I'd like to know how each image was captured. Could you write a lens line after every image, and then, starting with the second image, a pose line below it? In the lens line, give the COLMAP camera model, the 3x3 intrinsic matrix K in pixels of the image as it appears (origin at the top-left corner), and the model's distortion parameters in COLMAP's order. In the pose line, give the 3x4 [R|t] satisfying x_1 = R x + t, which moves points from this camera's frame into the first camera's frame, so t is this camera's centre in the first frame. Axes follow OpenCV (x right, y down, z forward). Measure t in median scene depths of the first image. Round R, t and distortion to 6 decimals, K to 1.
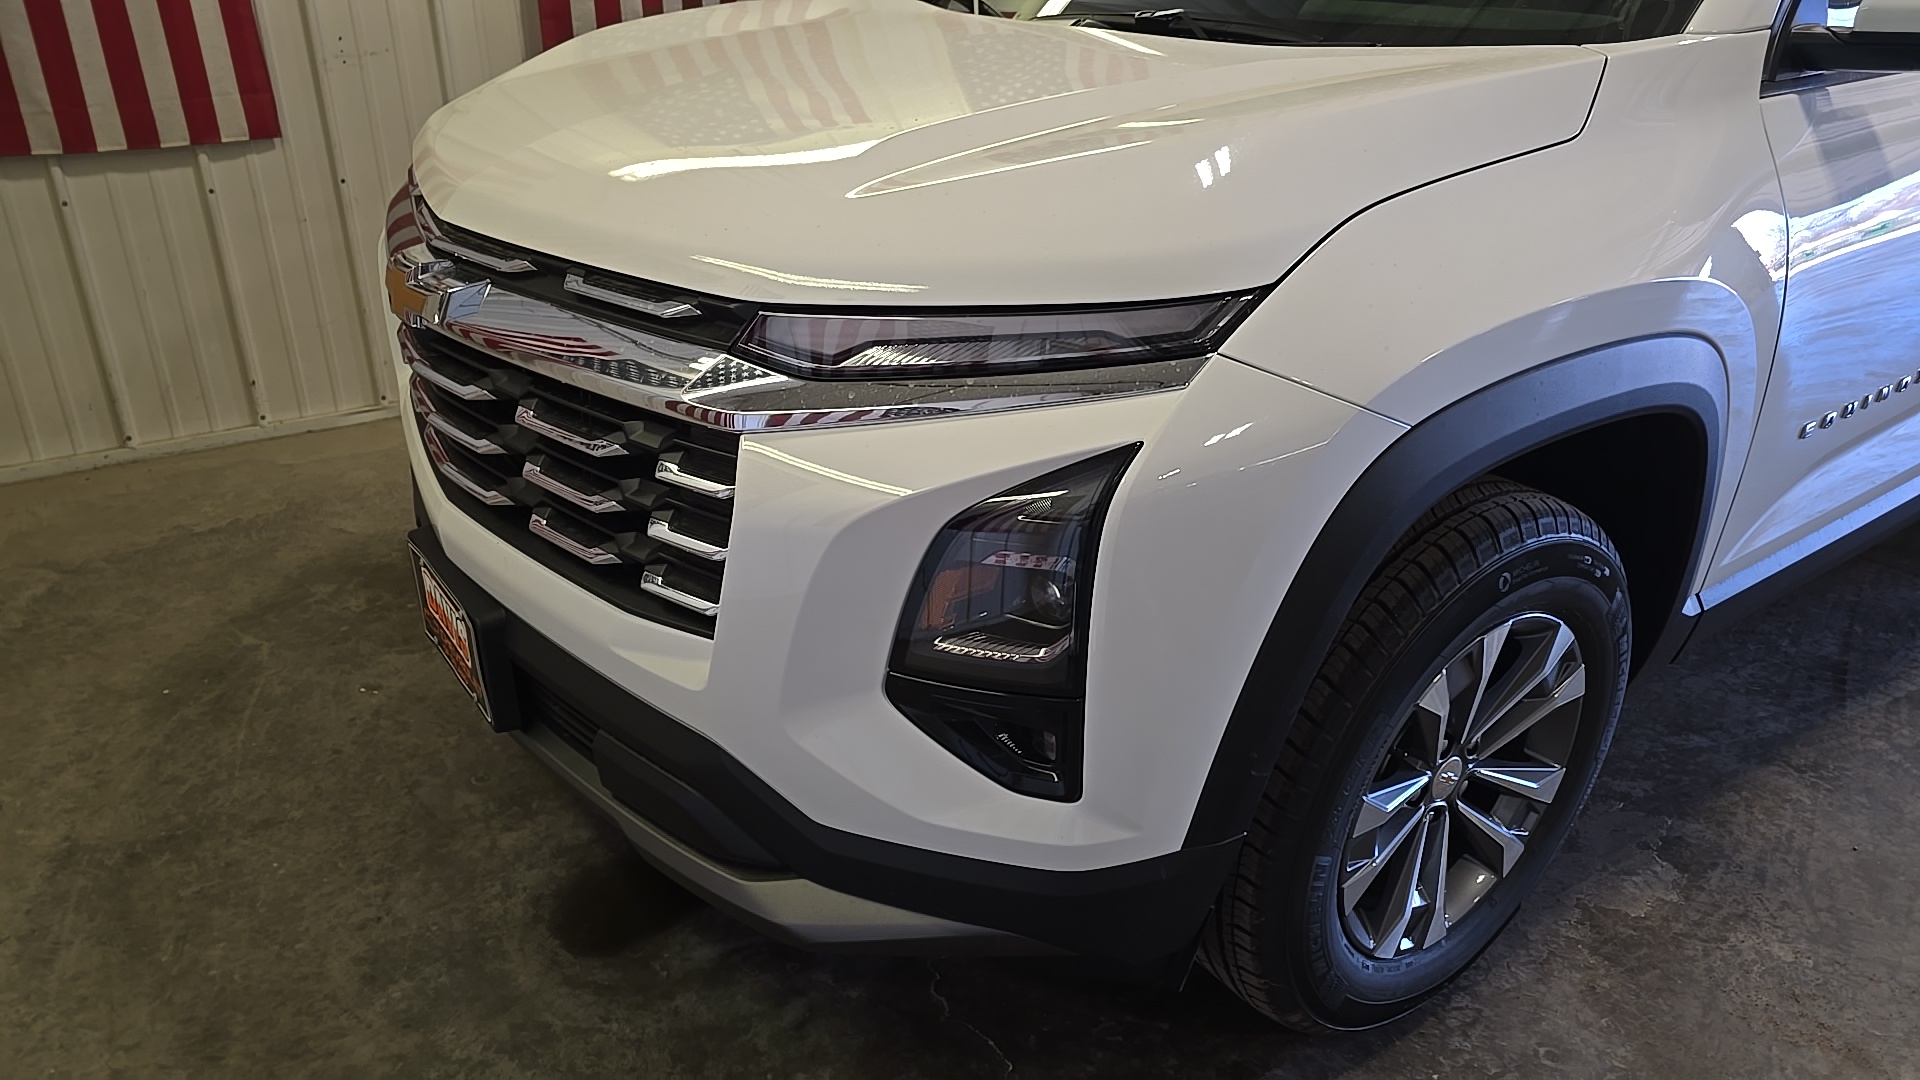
lens RADIAL K [[1282.1, 0, 968.0], [0, 1282.1, 549.1], [0, 0, 1]] dist [0.070753, -0.072431]
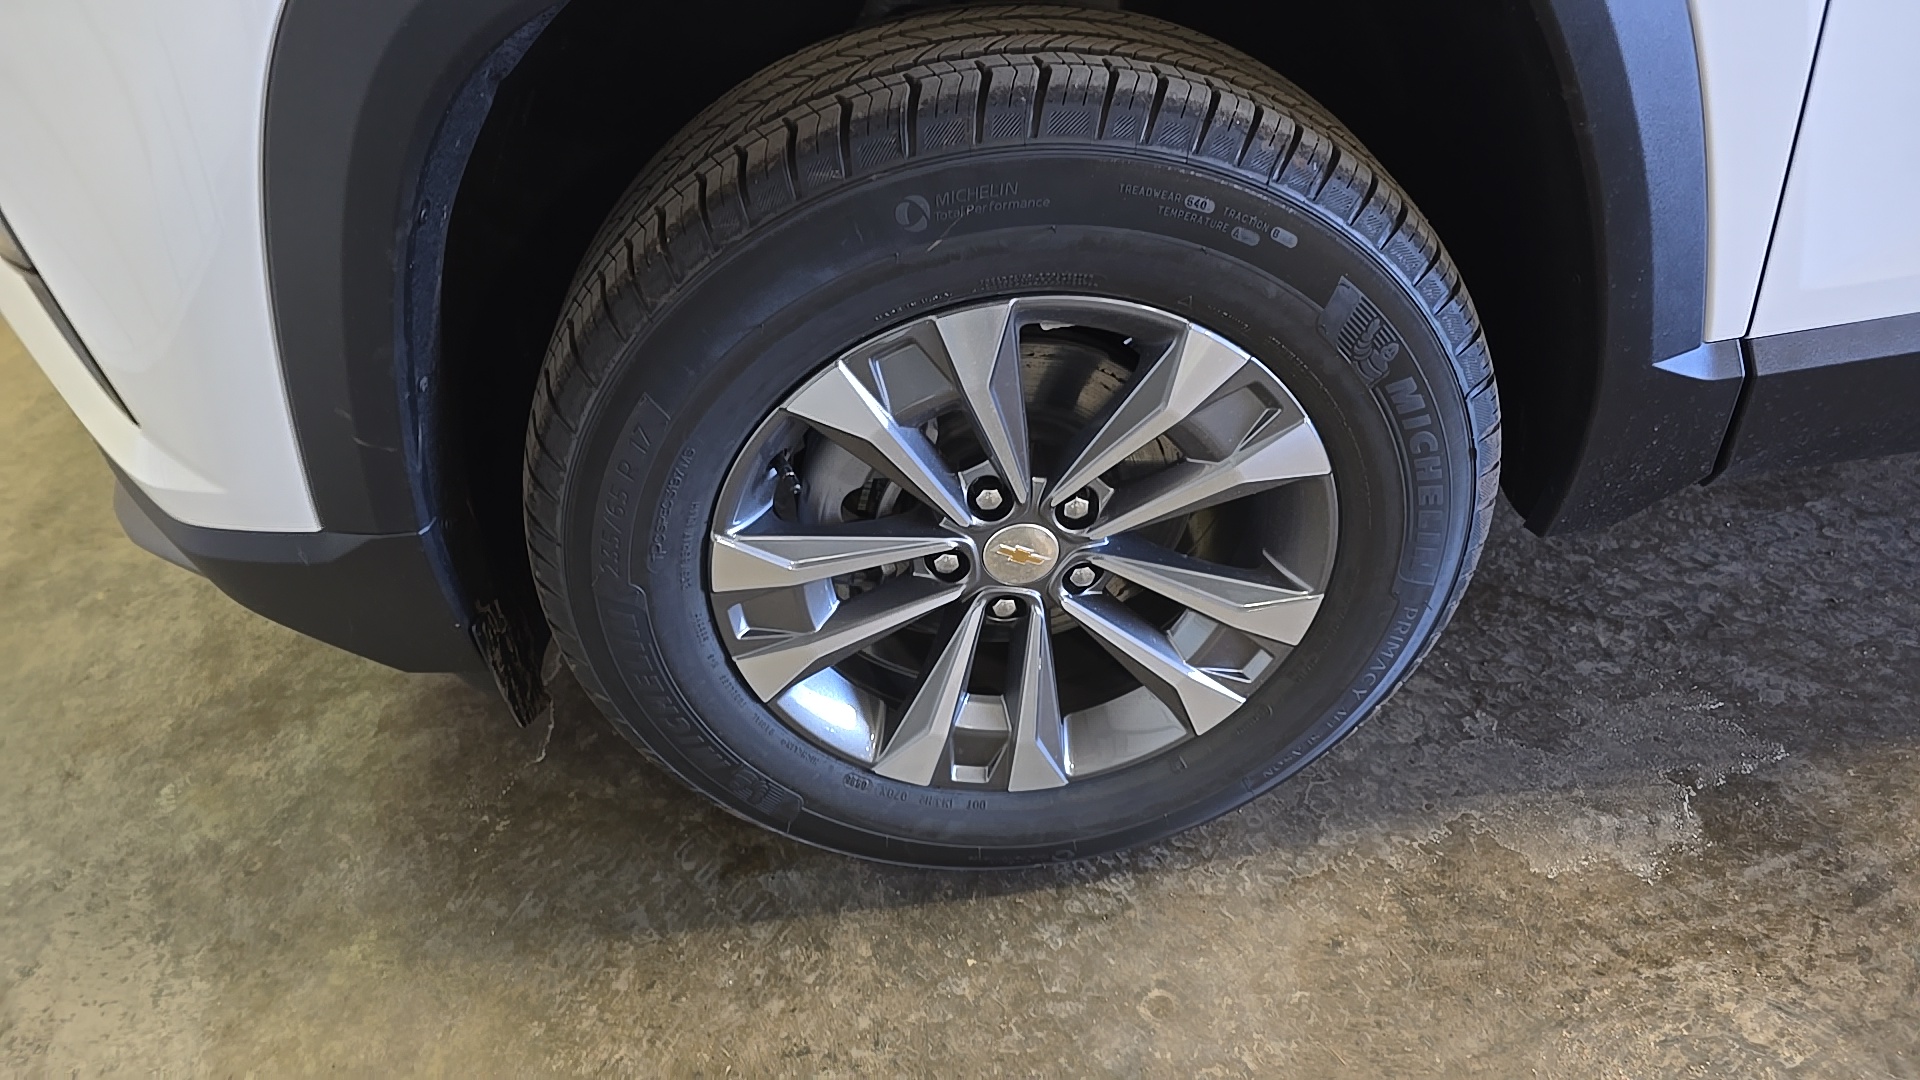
lens RADIAL K [[1303.1, 0, 978.7], [0, 1303.1, 544.0], [0, 0, 1]] dist [0.054641, -0.072324]
pose [[0.846972, 0.239672, -0.474547, 0.597795], [-0.111400, 0.952808, 0.282394, -0.000058], [0.519834, -0.186315, 0.833702, 0.437985]]
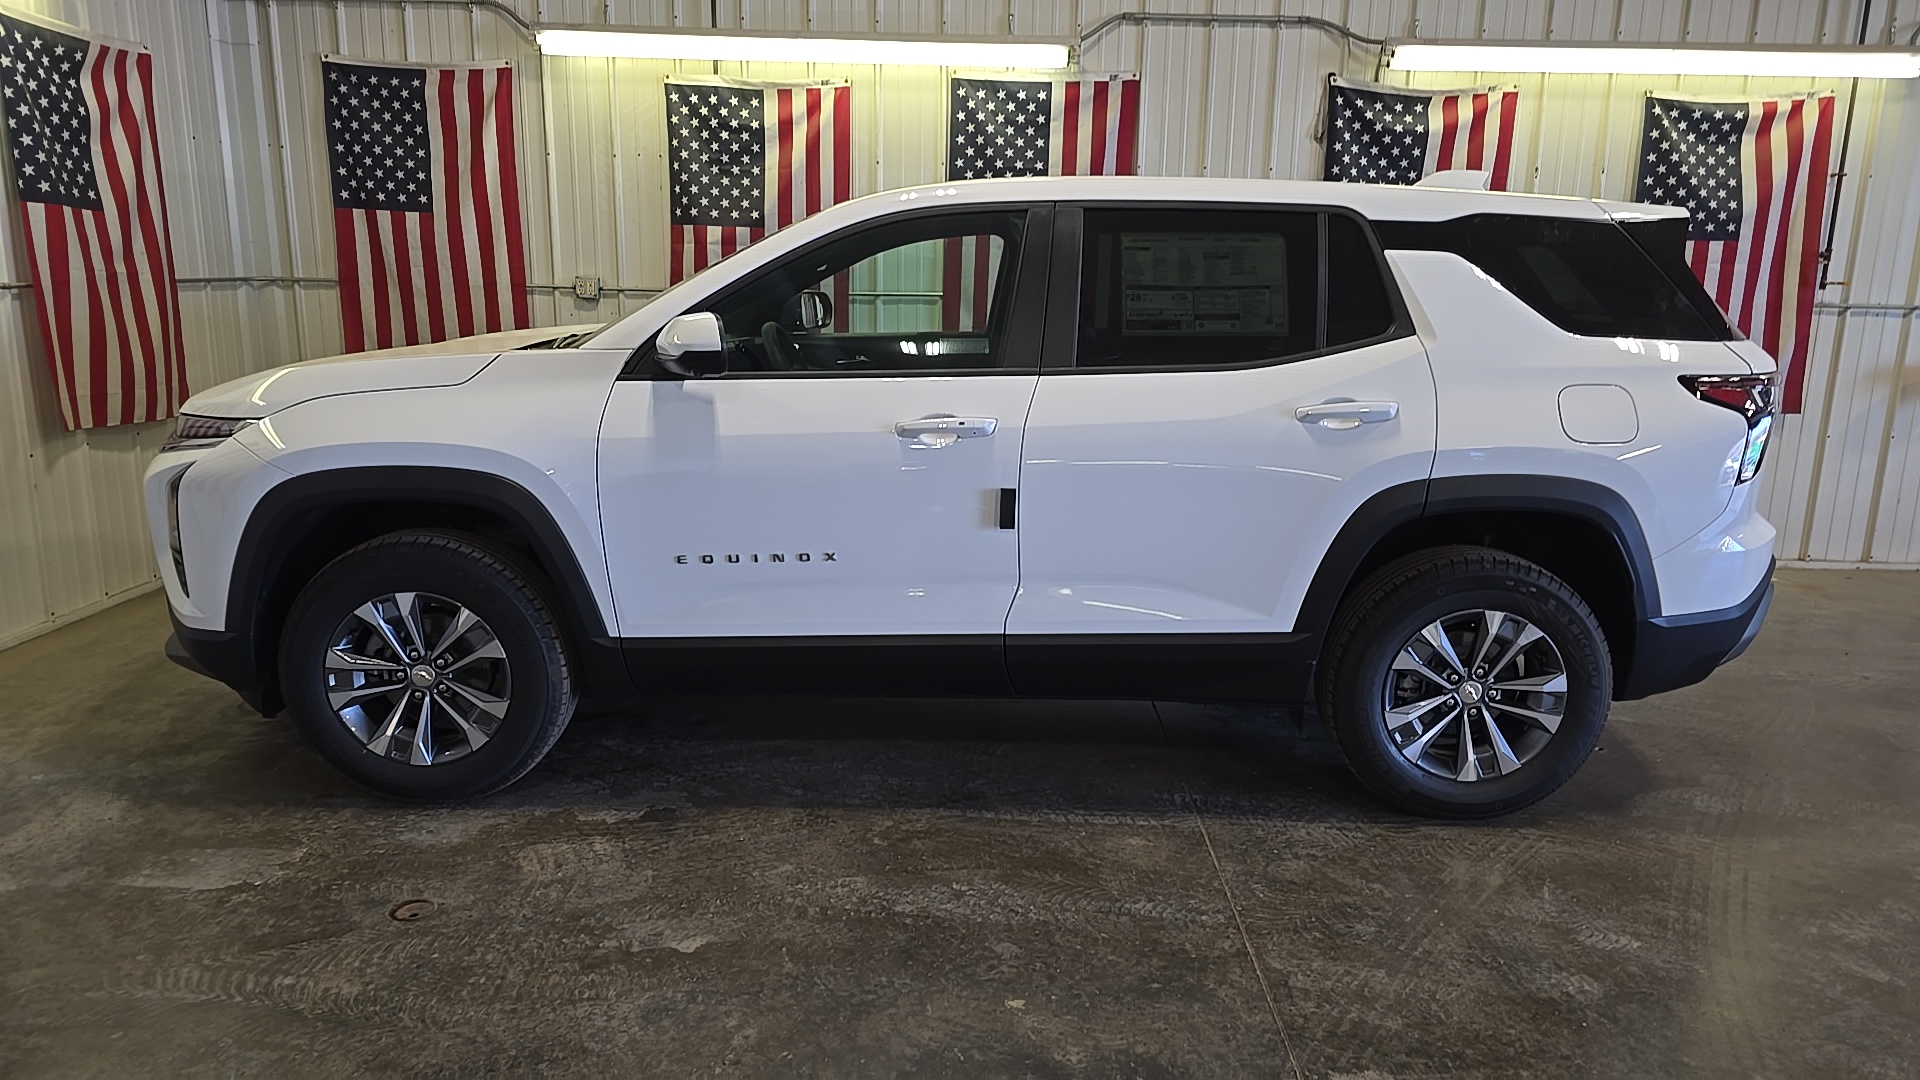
lens RADIAL K [[1282.1, 0, 968.0], [0, 1282.1, 549.1], [0, 0, 1]] dist [0.070753, -0.072431]
pose [[0.810426, 0.120886, -0.573233, 2.099656], [-0.251457, 0.955539, -0.153998, 0.076319], [0.529130, 0.268947, 0.804791, -0.258079]]
